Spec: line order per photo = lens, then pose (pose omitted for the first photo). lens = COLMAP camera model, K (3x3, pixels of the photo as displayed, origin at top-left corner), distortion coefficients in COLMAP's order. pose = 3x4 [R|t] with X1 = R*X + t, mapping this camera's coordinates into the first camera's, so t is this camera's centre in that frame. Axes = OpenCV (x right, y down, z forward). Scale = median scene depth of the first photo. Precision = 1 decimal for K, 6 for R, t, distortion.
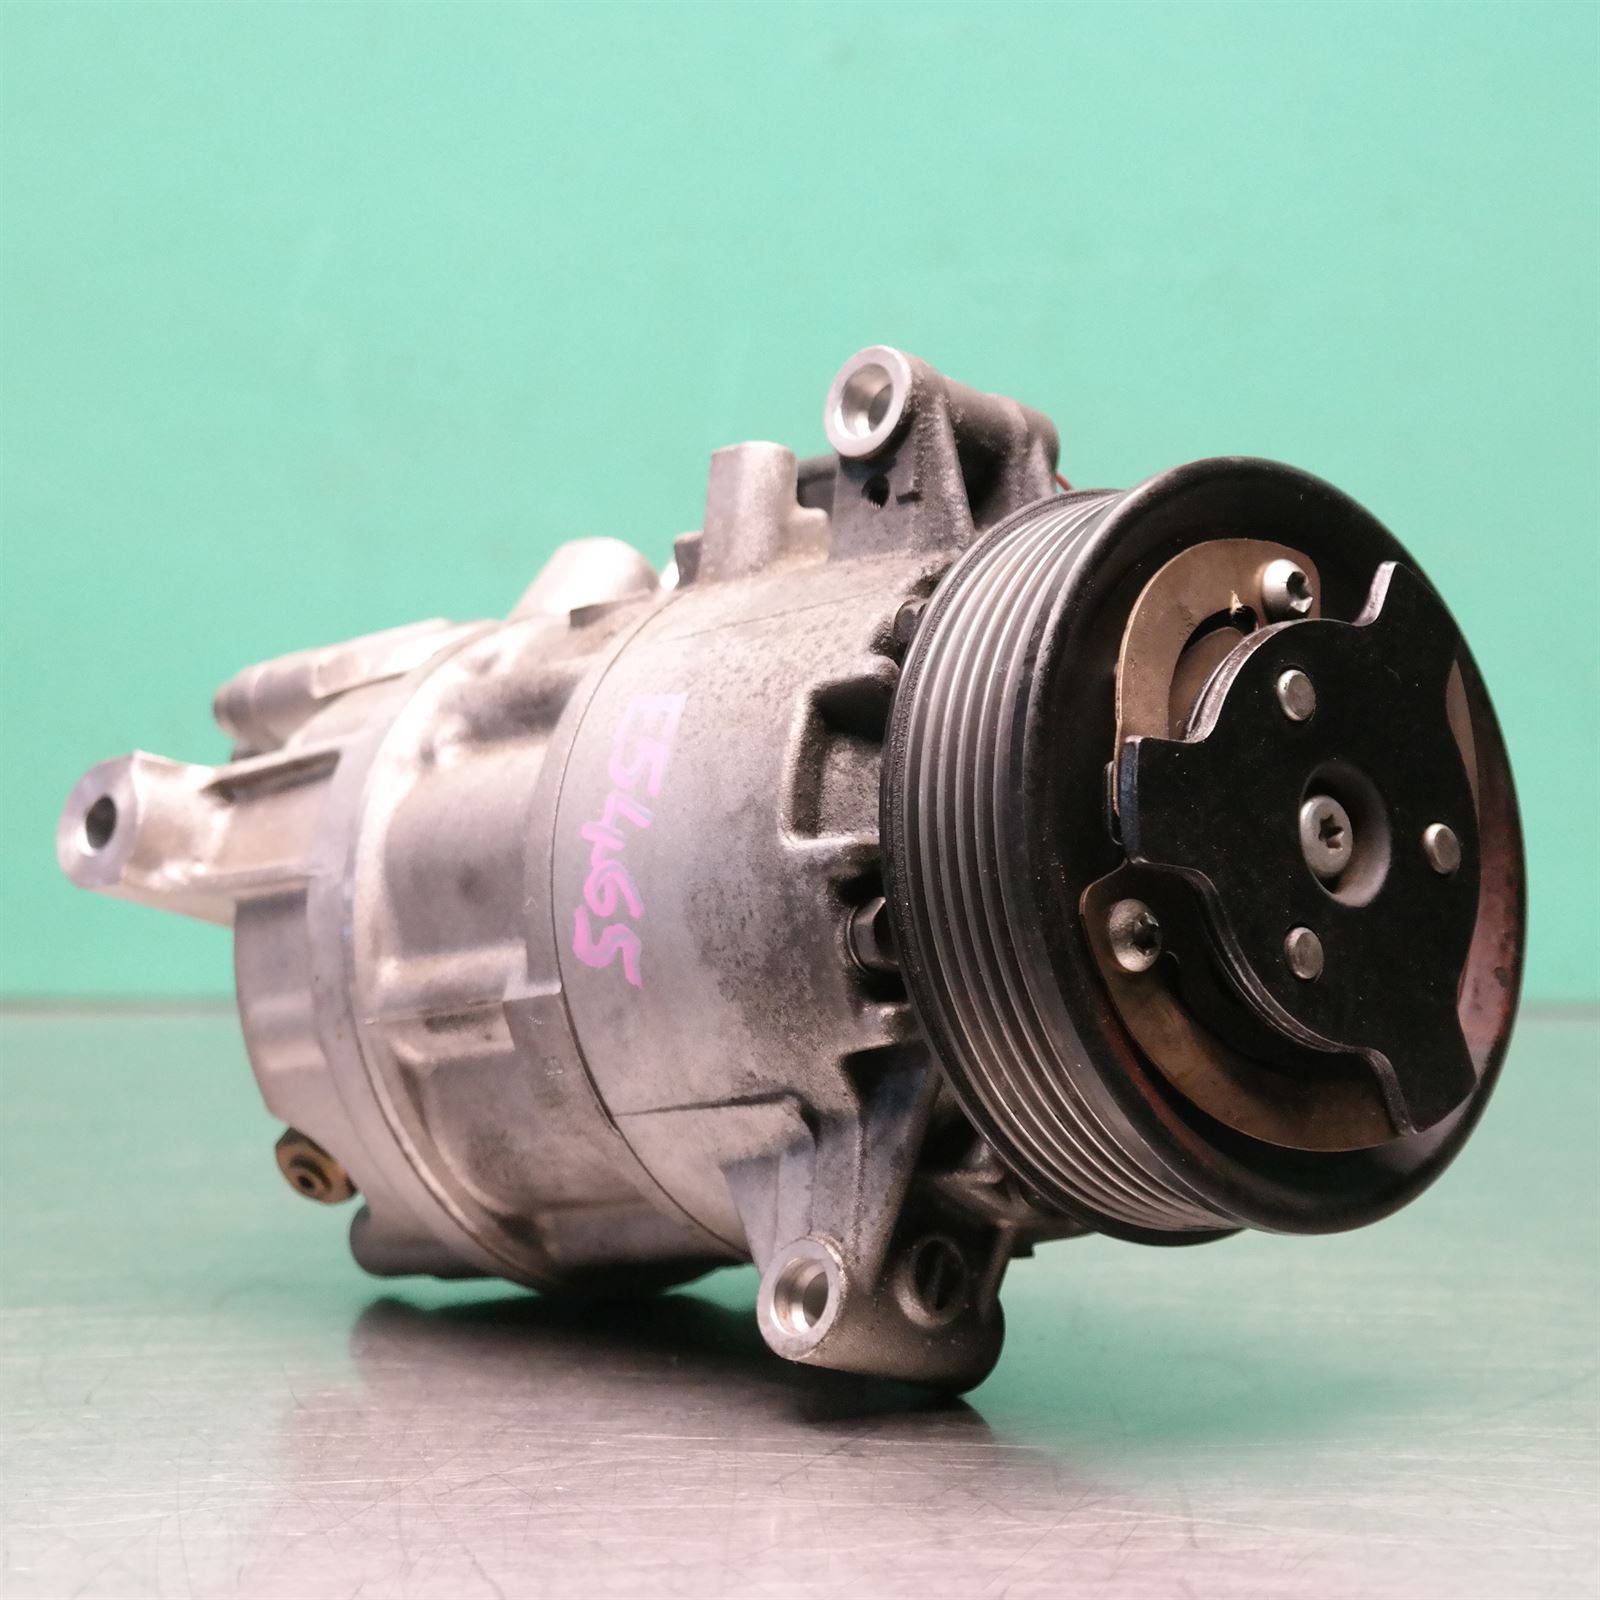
lens RADIAL K [[4740.8, 0, 800.0], [0, 4740.8, 800.0], [0, 0, 1]] dist [0.121006, 0.850972]
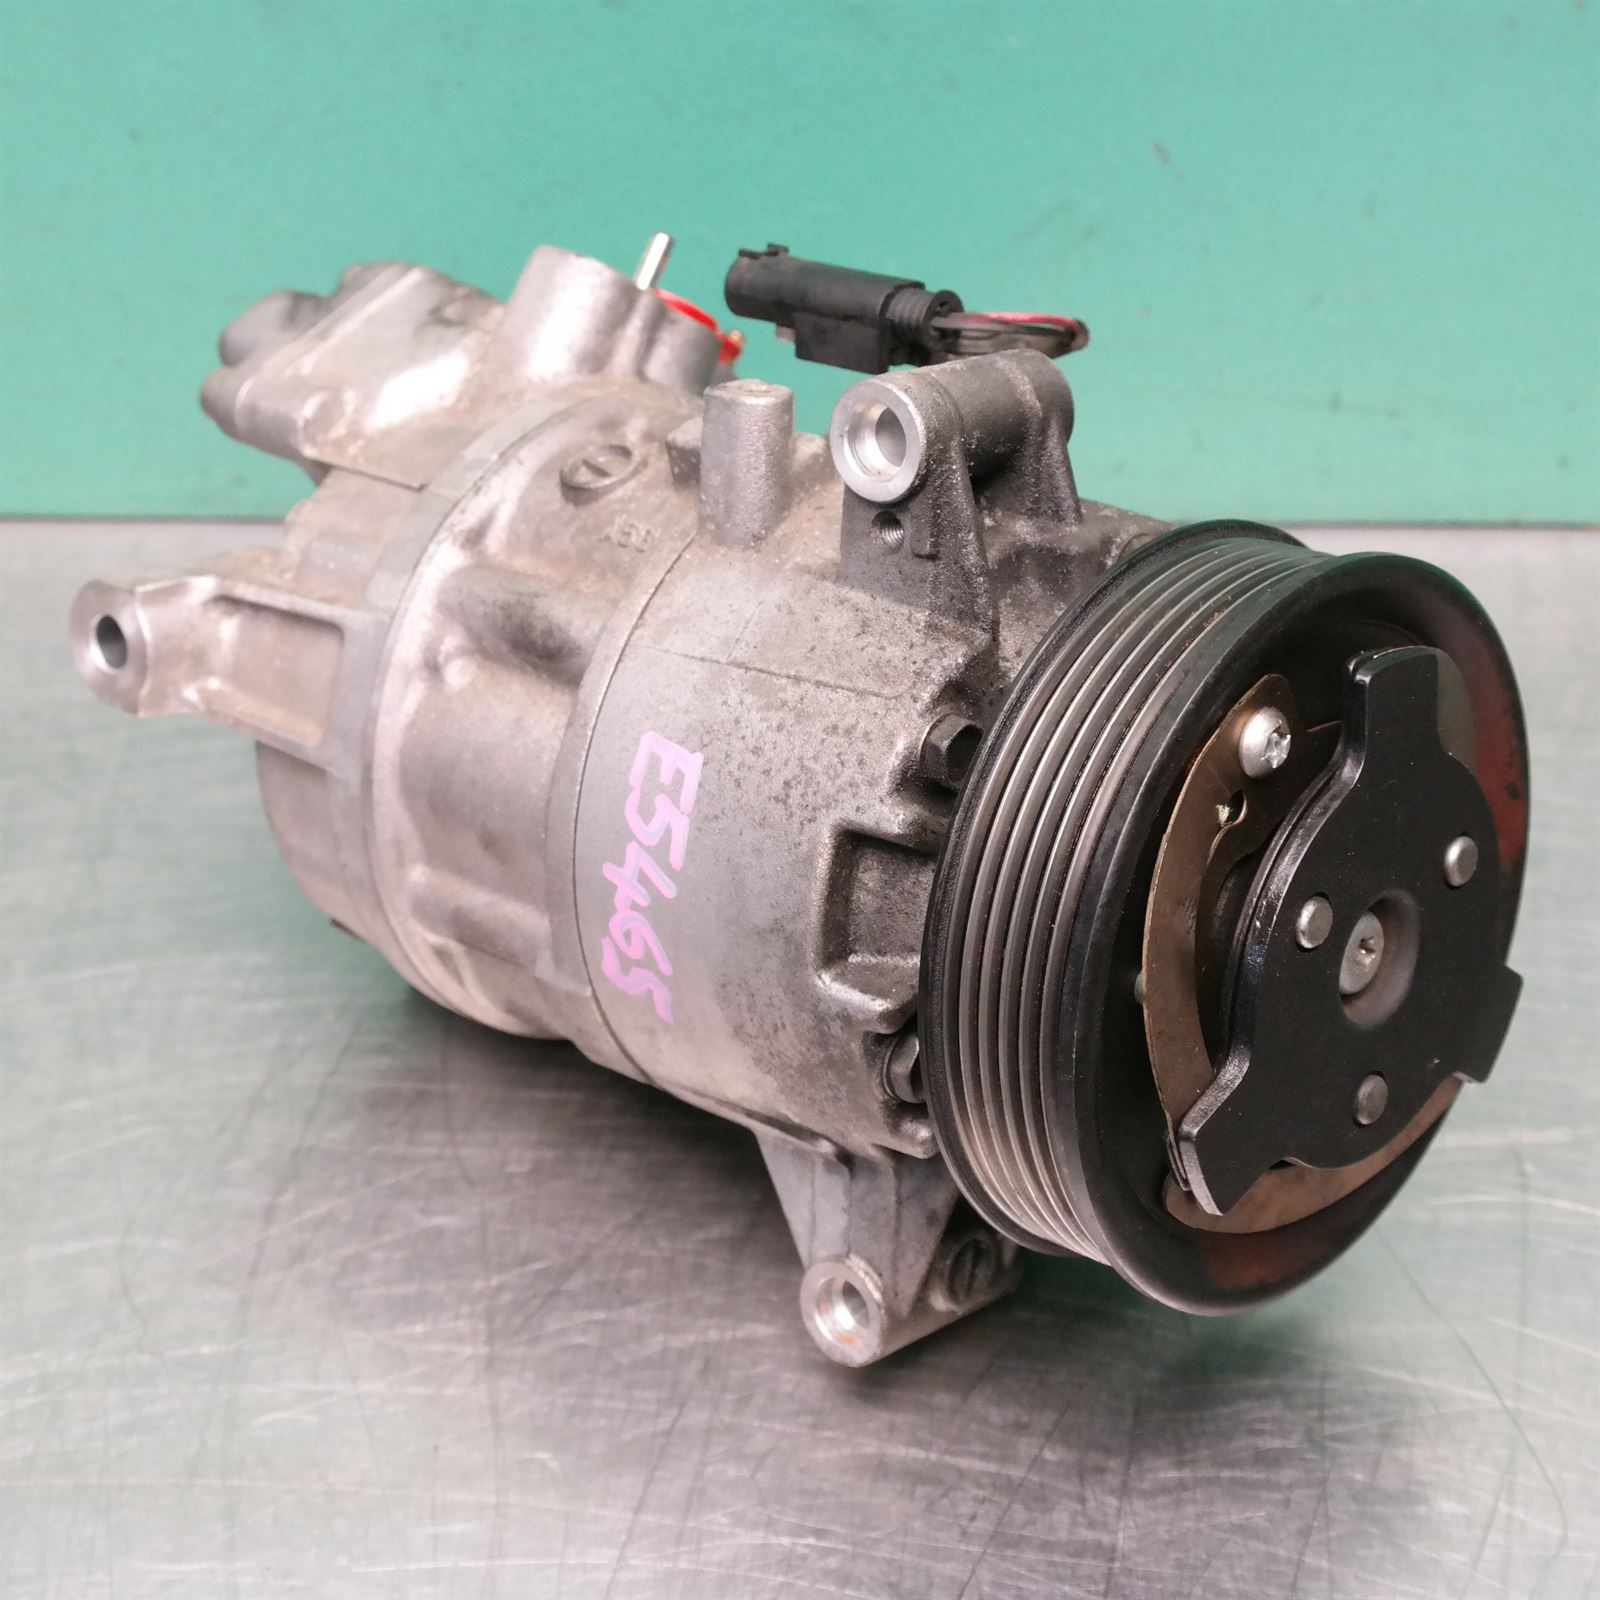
lens RADIAL K [[3377.8, 0, 800.0], [0, 3377.8, 800.0], [0, 0, 1]] dist [-0.048651, -0.145579]
pose [[0.998451, -0.051017, 0.022203, -0.019919], [0.031019, 0.841677, 0.539090, -0.393671], [-0.046190, -0.537567, 0.841955, 0.412702]]
